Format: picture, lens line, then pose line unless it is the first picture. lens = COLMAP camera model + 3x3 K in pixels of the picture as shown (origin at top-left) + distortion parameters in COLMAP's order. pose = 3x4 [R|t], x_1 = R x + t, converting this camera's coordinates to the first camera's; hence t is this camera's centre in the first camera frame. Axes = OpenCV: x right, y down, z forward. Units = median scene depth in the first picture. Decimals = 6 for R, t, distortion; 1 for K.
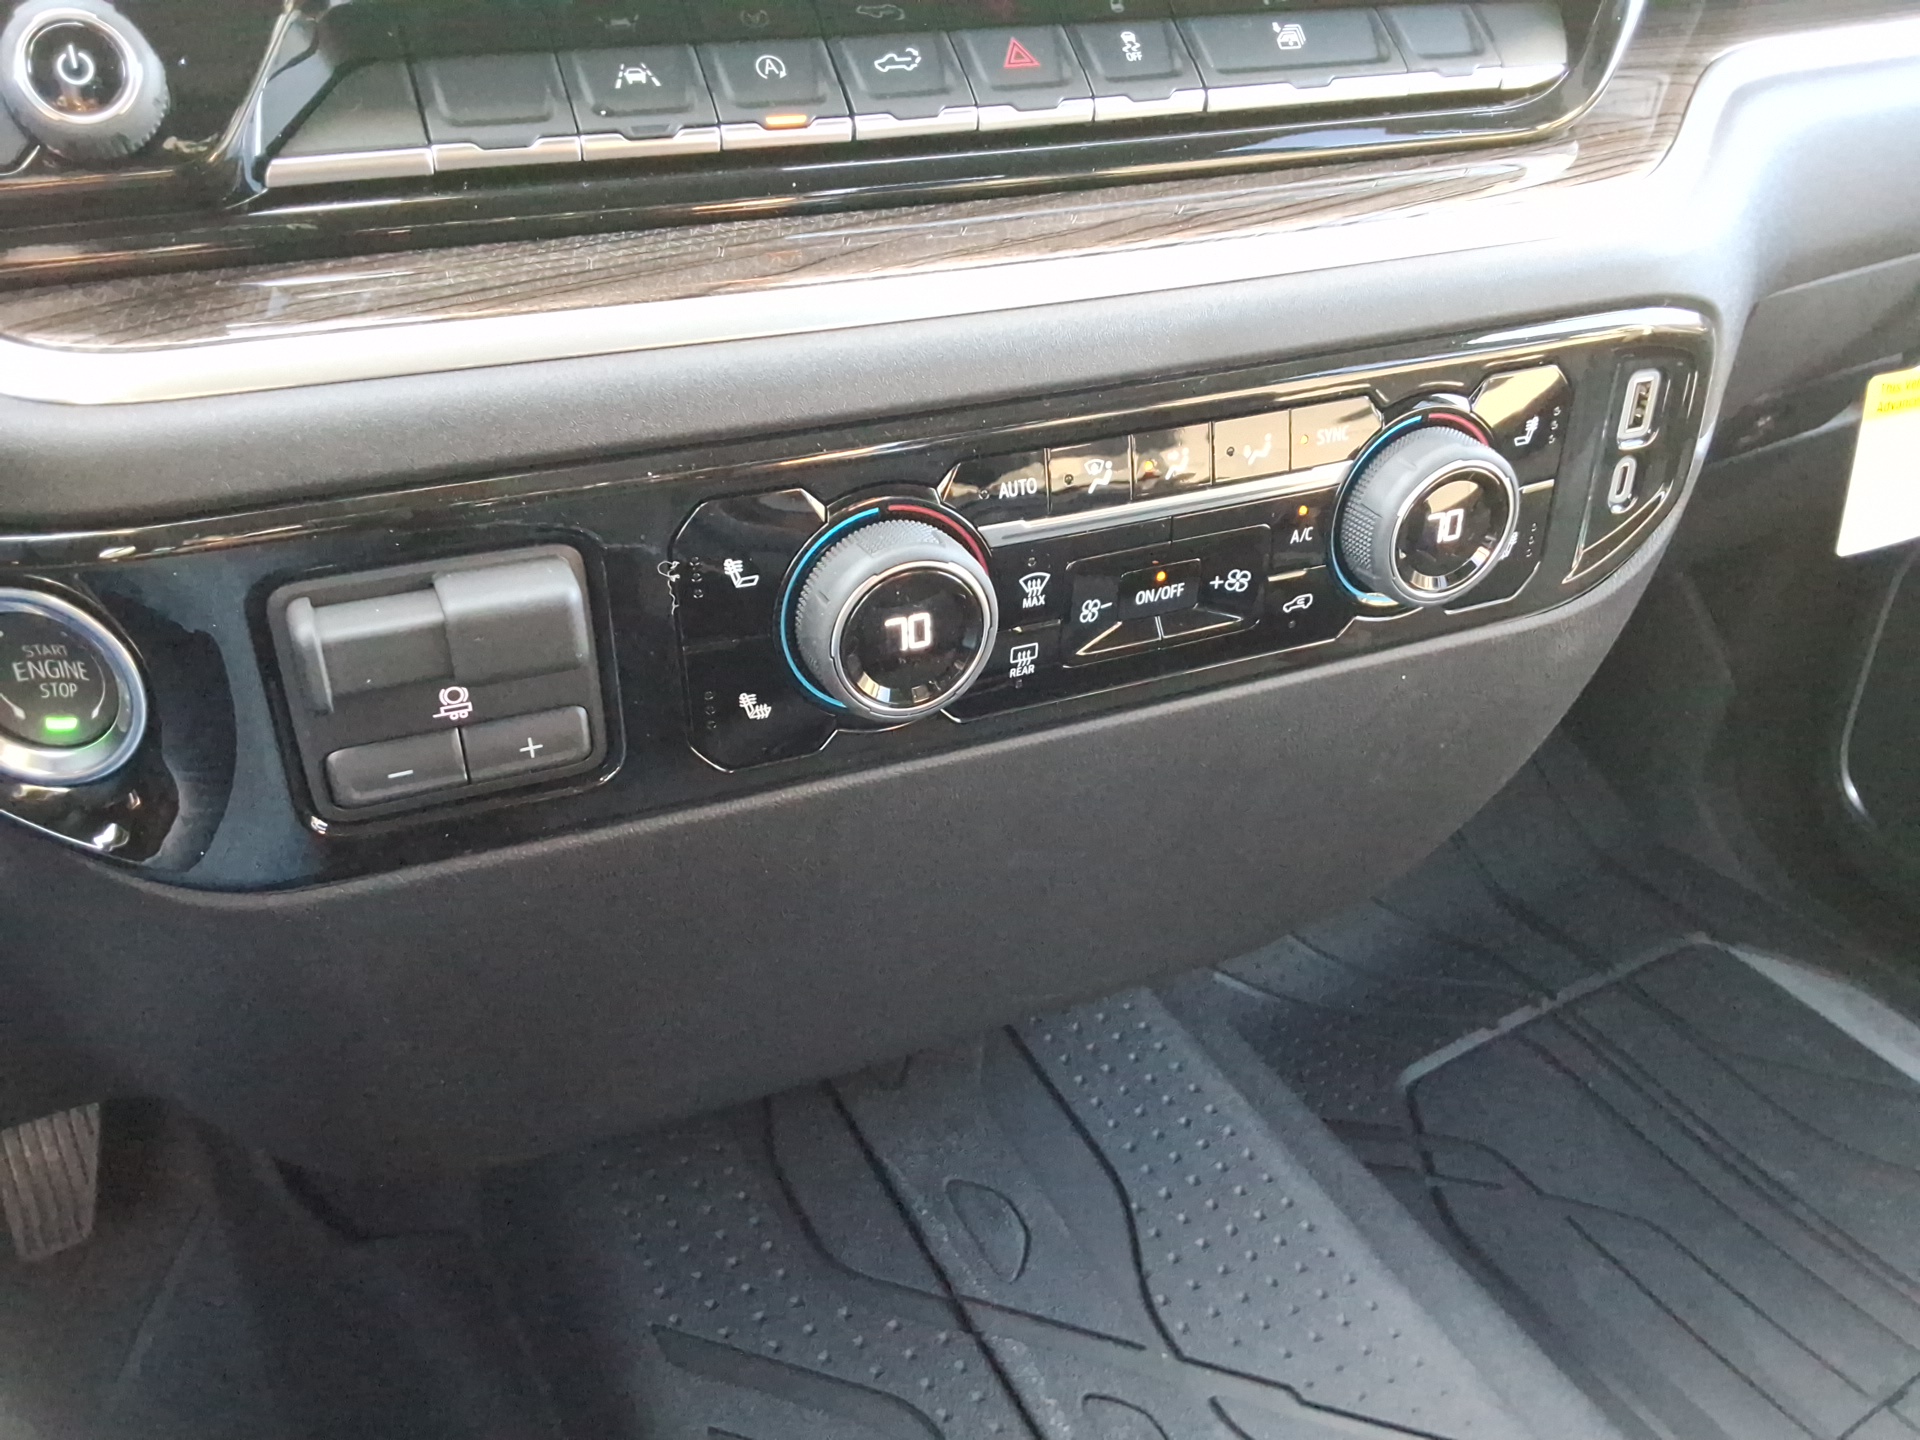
lens RADIAL K [[1545.6, 0, 970.4], [0, 1545.6, 696.8], [0, 0, 1]] dist [0.110654, -0.186988]
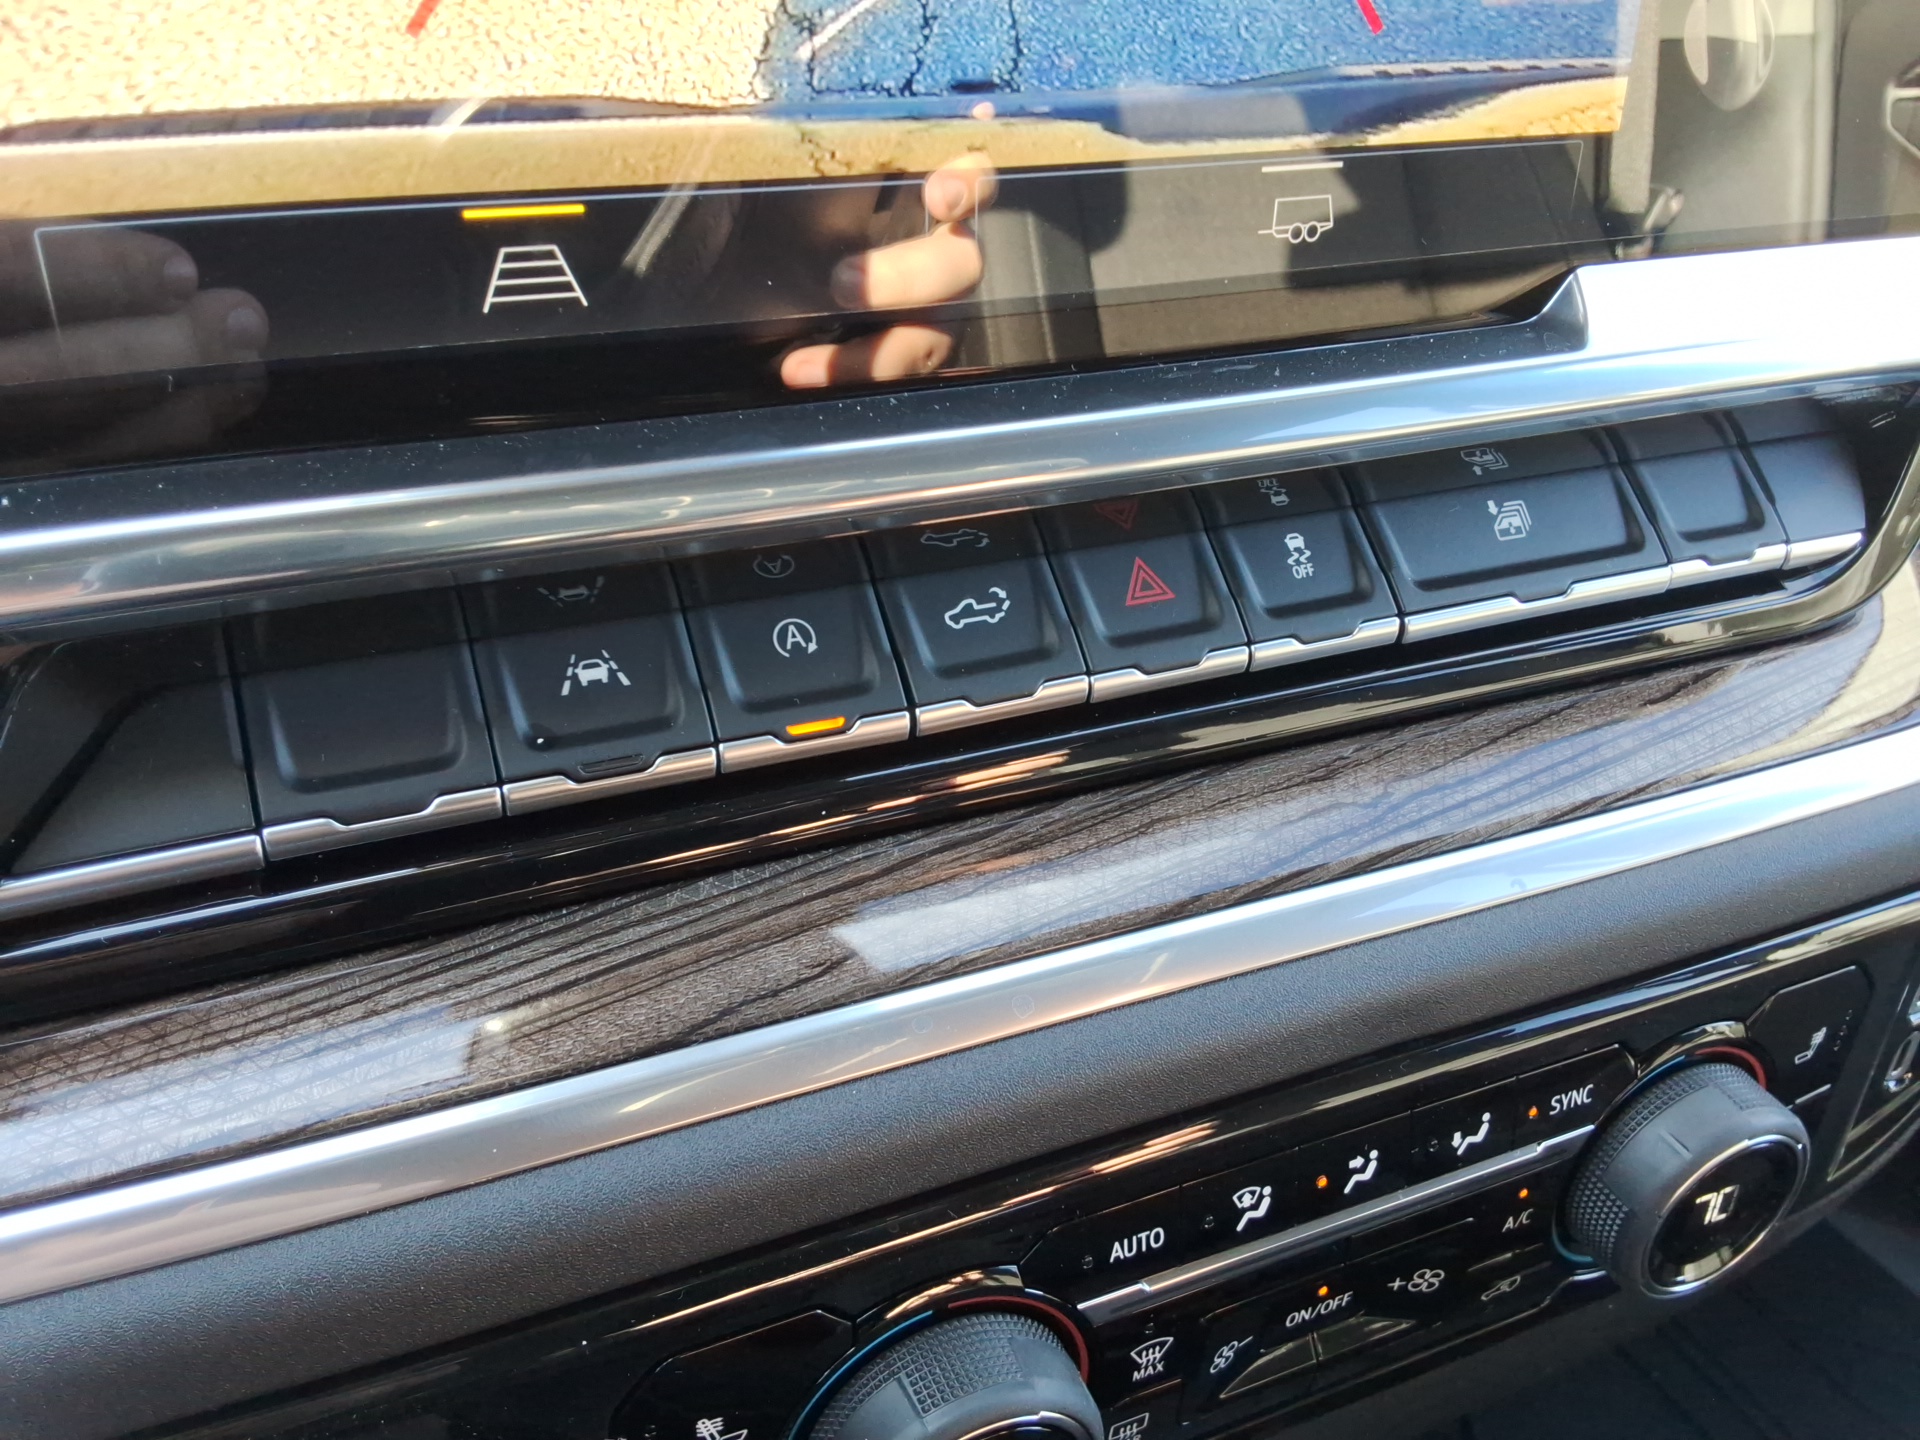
lens RADIAL K [[1592.8, 0, 971.6], [0, 1592.8, 709.1], [0, 0, 1]] dist [0.128858, -0.192775]
pose [[0.999395, 0.030235, 0.017208, -0.057854], [-0.029980, 0.999439, -0.014901, -0.340468], [-0.017649, 0.014376, 0.999741, 0.286356]]
